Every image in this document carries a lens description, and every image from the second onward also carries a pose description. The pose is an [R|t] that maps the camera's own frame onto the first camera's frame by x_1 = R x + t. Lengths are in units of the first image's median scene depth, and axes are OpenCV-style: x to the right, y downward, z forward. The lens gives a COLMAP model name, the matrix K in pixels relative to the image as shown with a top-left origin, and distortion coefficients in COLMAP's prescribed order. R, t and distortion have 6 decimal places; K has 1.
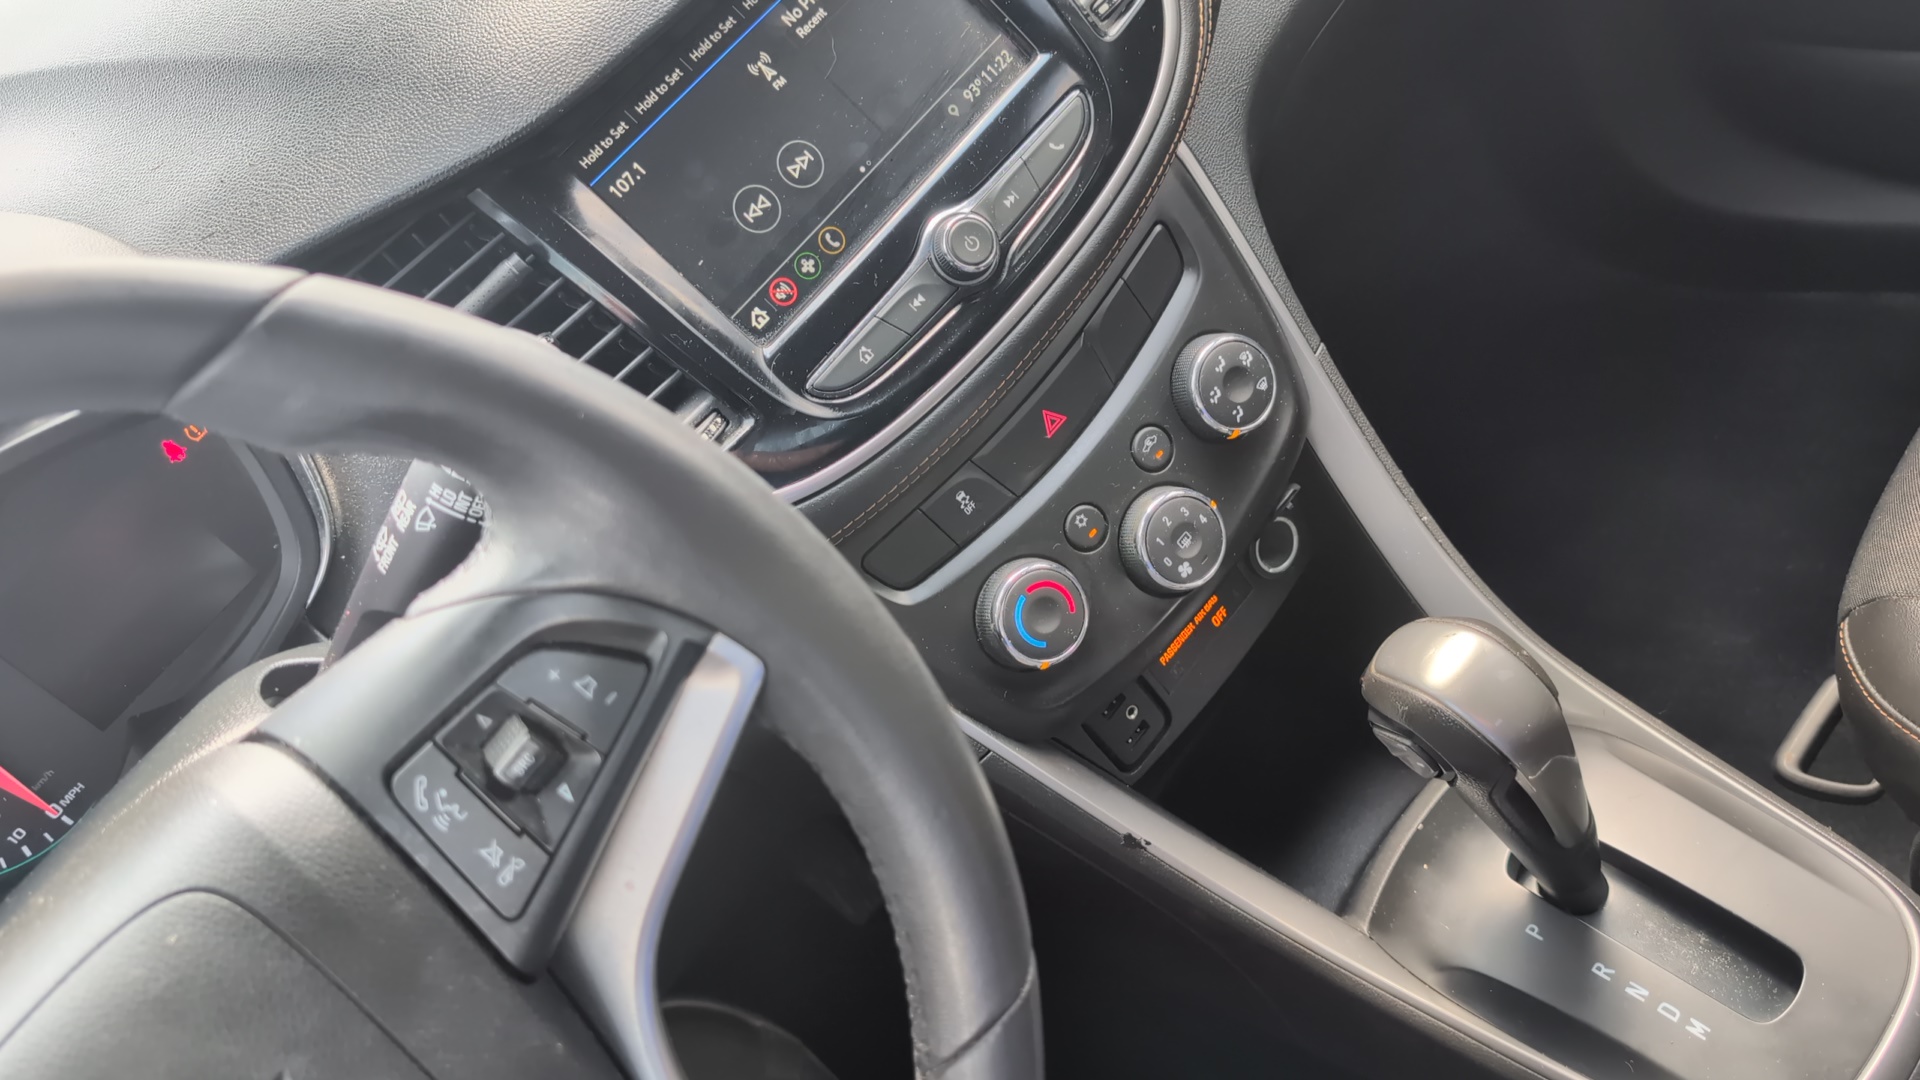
lens RADIAL K [[1577.3, 0, 960.0], [0, 1577.3, 540.0], [0, 0, 1]] dist [0.239710, -1.114447]
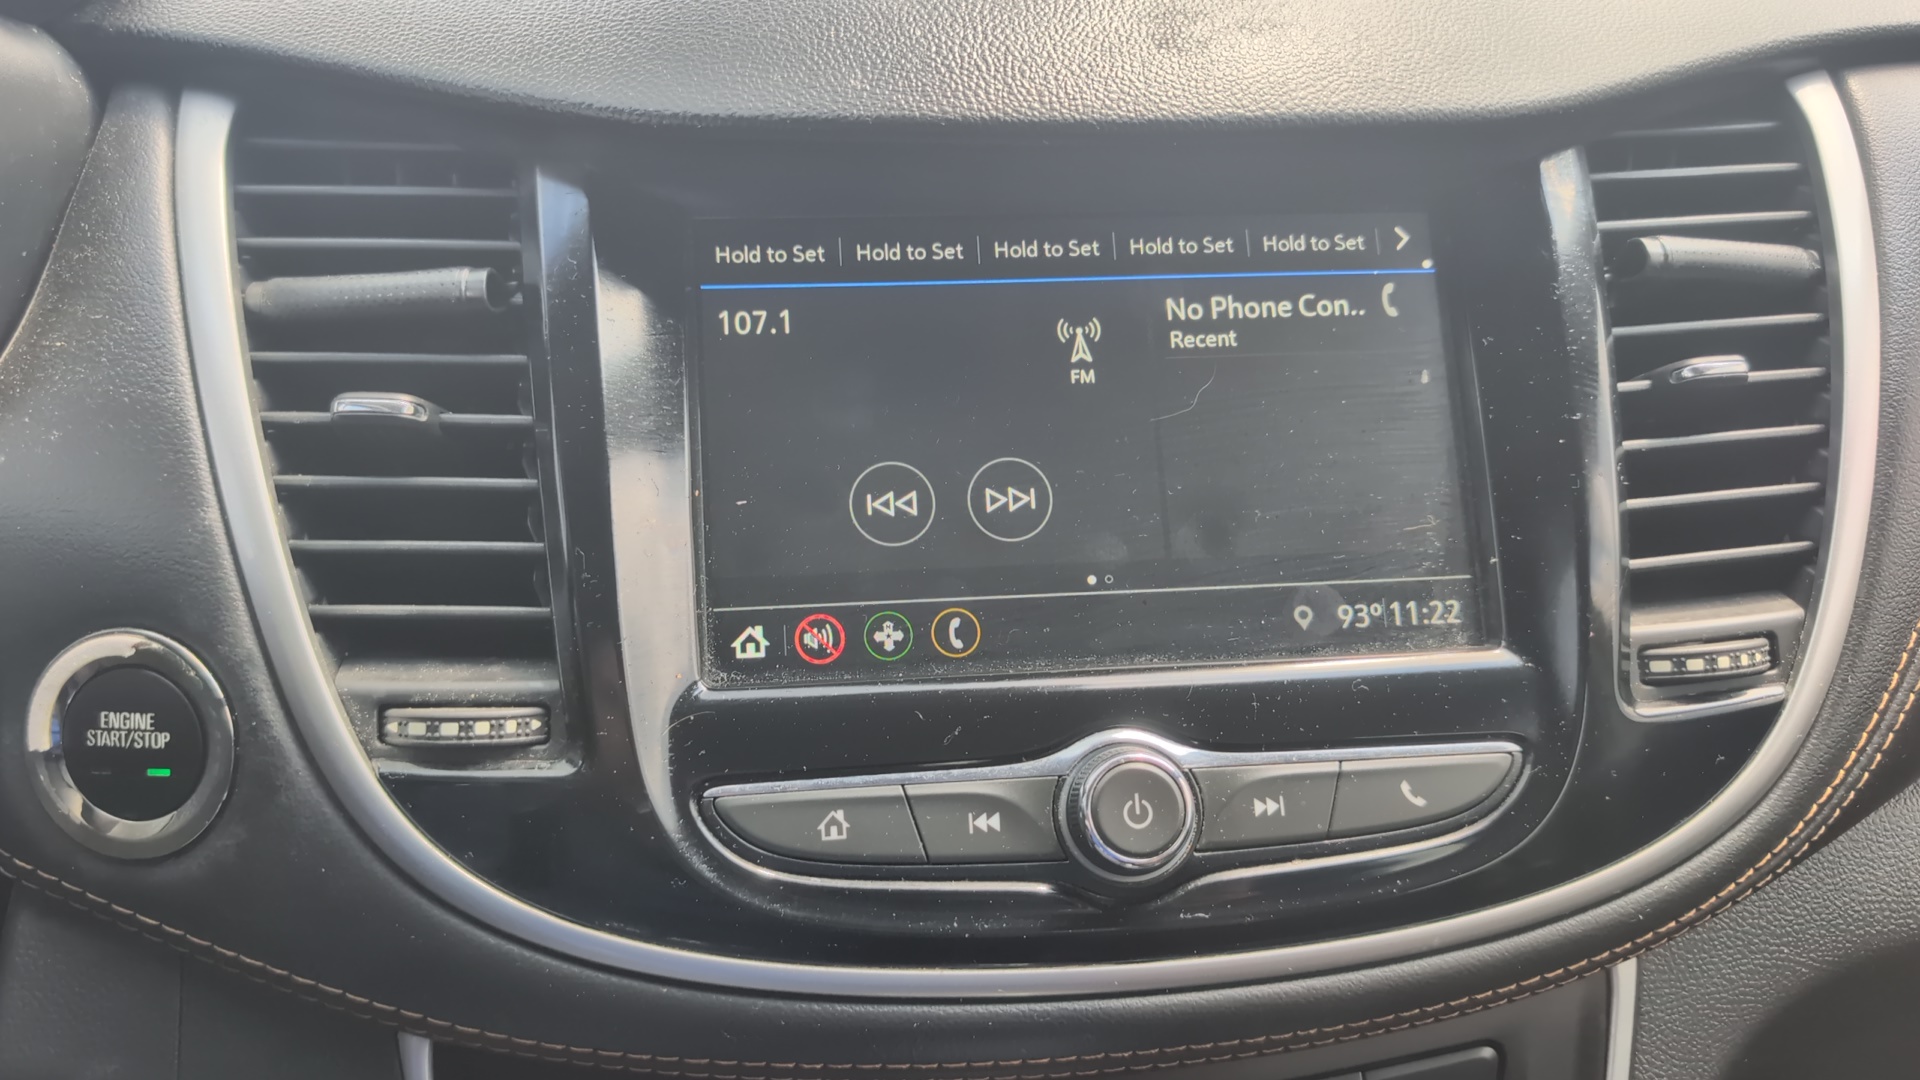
lens RADIAL K [[1653.5, 0, 960.0], [0, 1653.5, 540.0], [0, 0, 1]] dist [-0.042572, -0.004940]
pose [[0.697062, 0.624852, -0.351660, 0.095132], [-0.696466, 0.706626, -0.124961, -0.138014], [0.170410, 0.332025, 0.927750, 0.458286]]
